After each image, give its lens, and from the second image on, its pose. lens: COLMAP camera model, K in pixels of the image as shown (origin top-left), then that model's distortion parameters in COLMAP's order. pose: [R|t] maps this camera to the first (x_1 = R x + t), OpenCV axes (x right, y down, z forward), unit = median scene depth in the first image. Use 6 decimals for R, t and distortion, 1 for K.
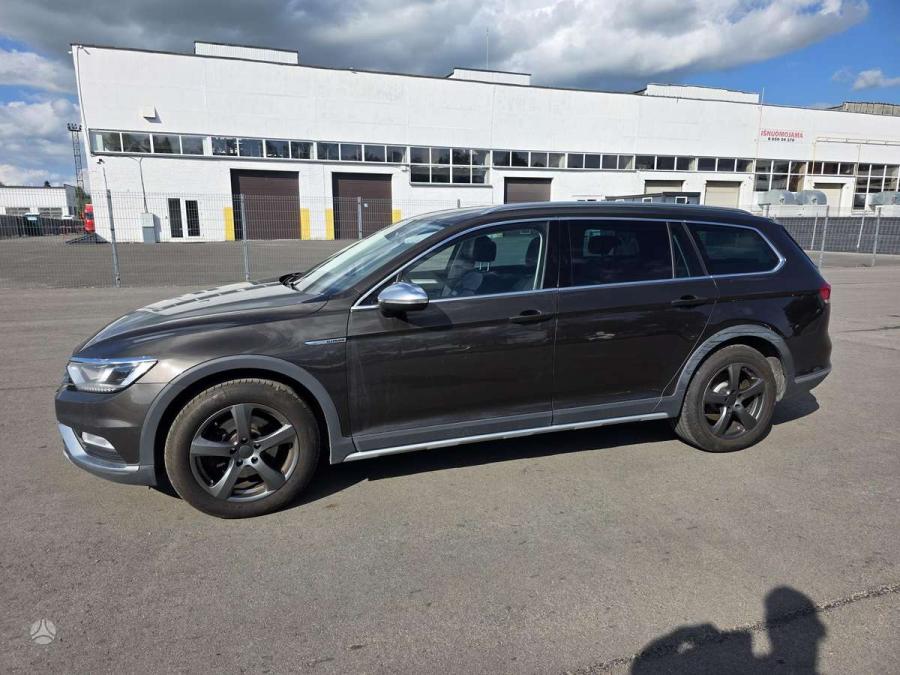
lens RADIAL K [[614.9, 0, 451.0], [0, 614.9, 339.9], [0, 0, 1]] dist [0.057668, -0.047310]
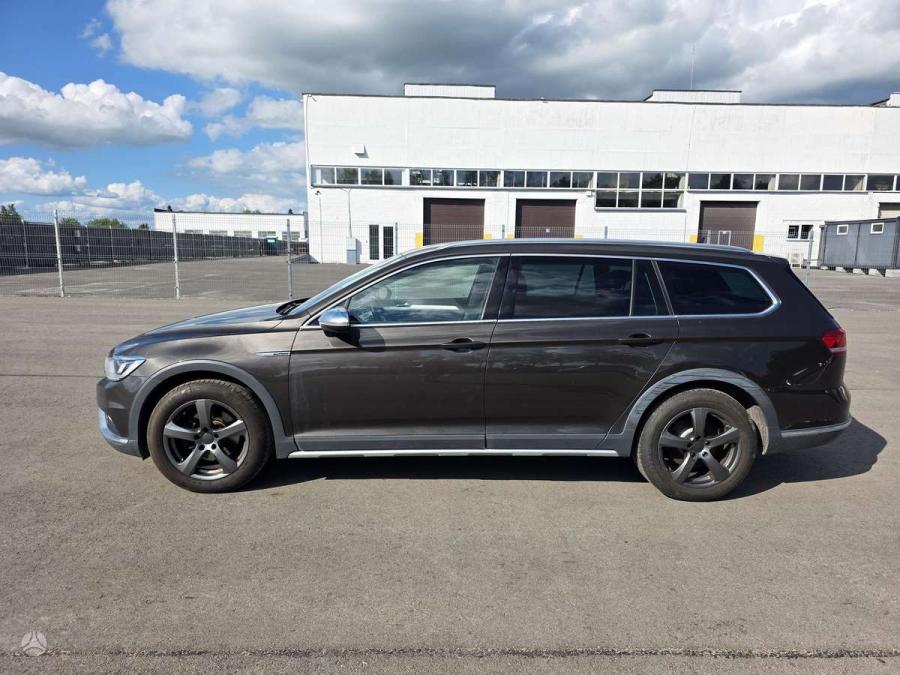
lens RADIAL K [[620.1, 0, 455.0], [0, 620.1, 336.1], [0, 0, 1]] dist [0.051352, -0.047145]
pose [[0.949275, 0.058402, -0.308975, 0.047642], [-0.072148, 0.996840, -0.033244, -0.001620], [0.306057, 0.053850, 0.950489, -0.003844]]
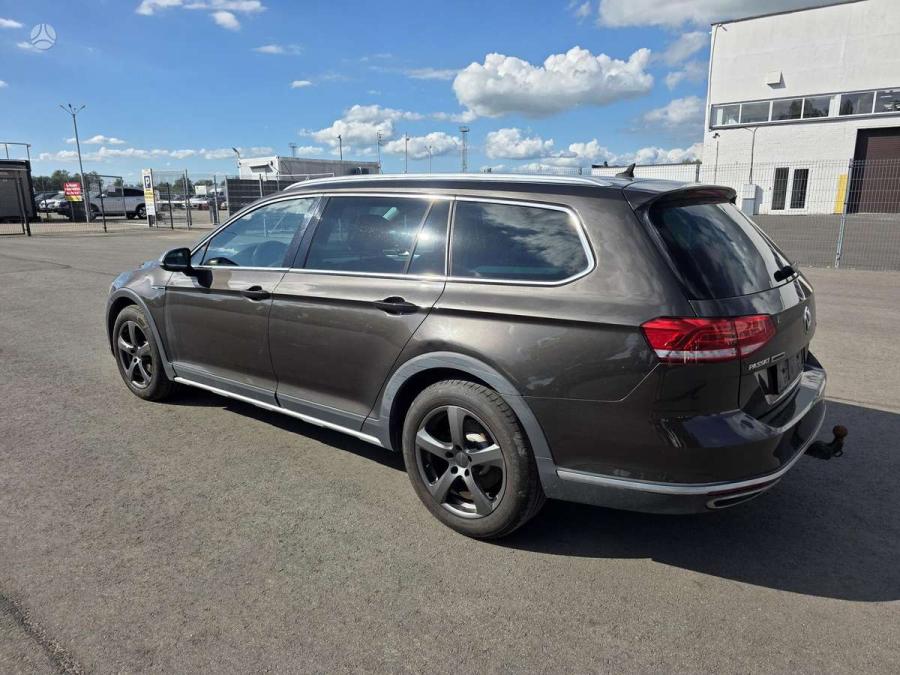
lens RADIAL K [[614.9, 0, 451.0], [0, 614.9, 339.9], [0, 0, 1]] dist [0.057668, -0.047310]
pose [[0.527413, 0.186932, -0.828790, 0.121827], [-0.149968, 0.980661, 0.125752, -0.014397], [0.836269, 0.057968, 0.545247, 0.076076]]
